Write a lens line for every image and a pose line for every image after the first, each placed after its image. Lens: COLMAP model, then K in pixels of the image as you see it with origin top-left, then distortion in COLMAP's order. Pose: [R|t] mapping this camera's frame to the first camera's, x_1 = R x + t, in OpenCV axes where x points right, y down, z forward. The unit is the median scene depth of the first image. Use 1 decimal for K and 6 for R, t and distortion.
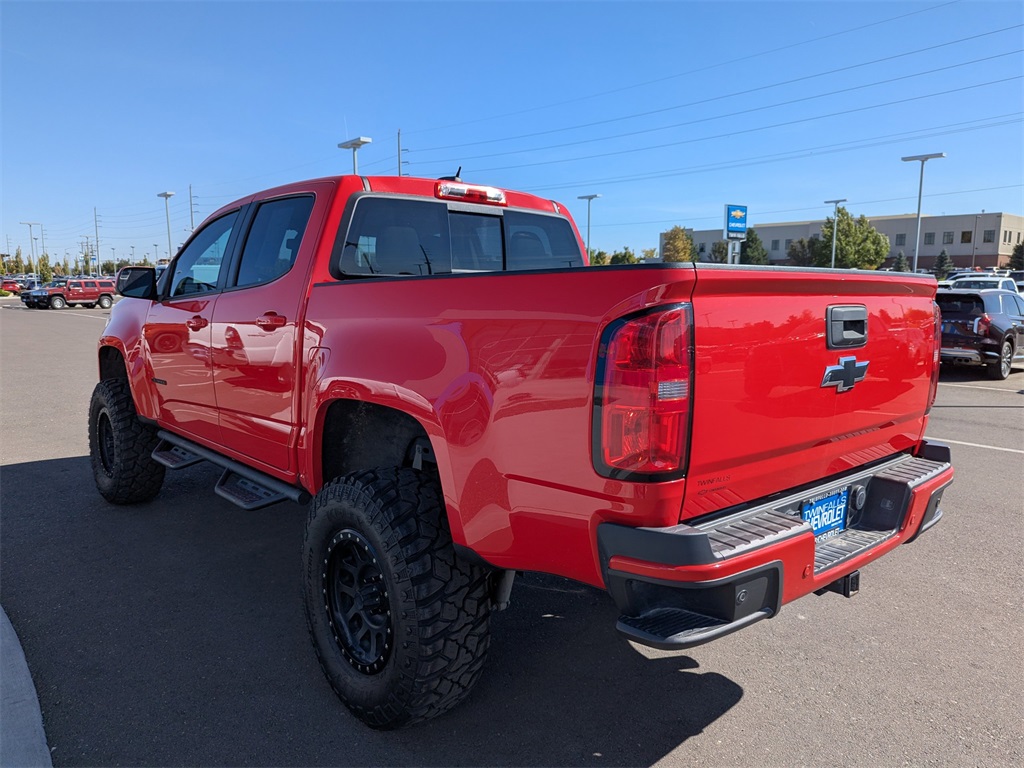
lens RADIAL K [[722.7, 0, 512.0], [0, 722.7, 384.0], [0, 0, 1]] dist [0.045396, -0.033065]
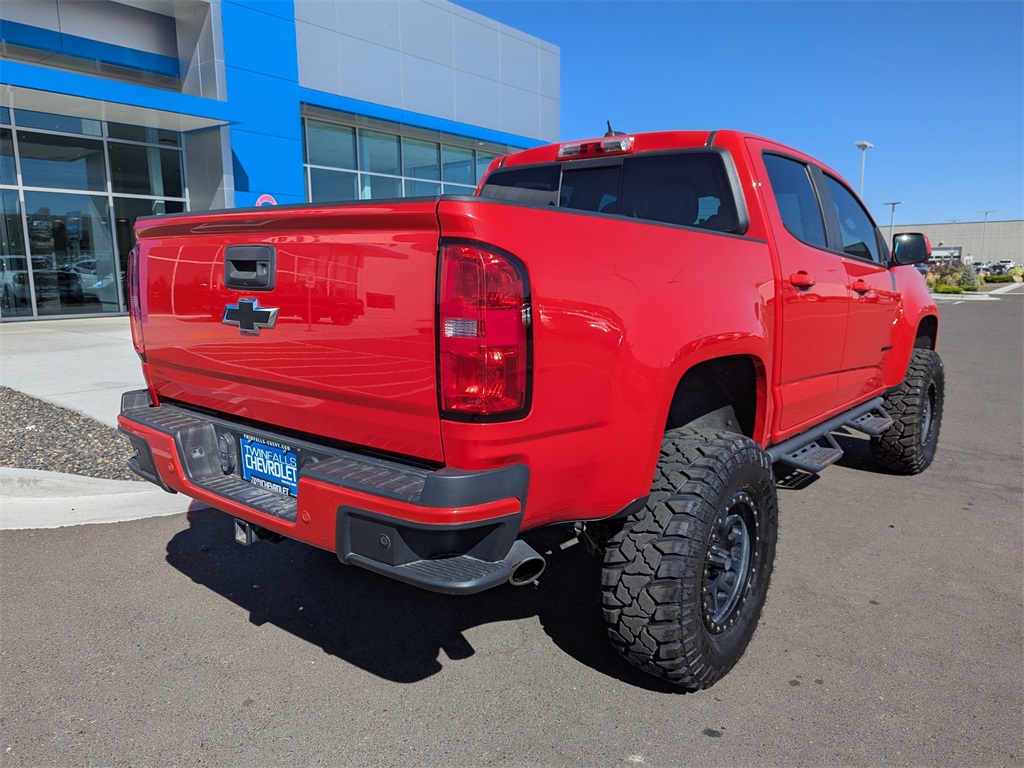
lens RADIAL K [[722.7, 0, 512.0], [0, 722.7, 384.0], [0, 0, 1]] dist [0.045396, -0.033065]
pose [[0.176694, 0.150219, -0.972735, 1.281458], [-0.132605, 0.982908, 0.127703, -0.082339], [0.975292, 0.106425, 0.193594, 1.011608]]
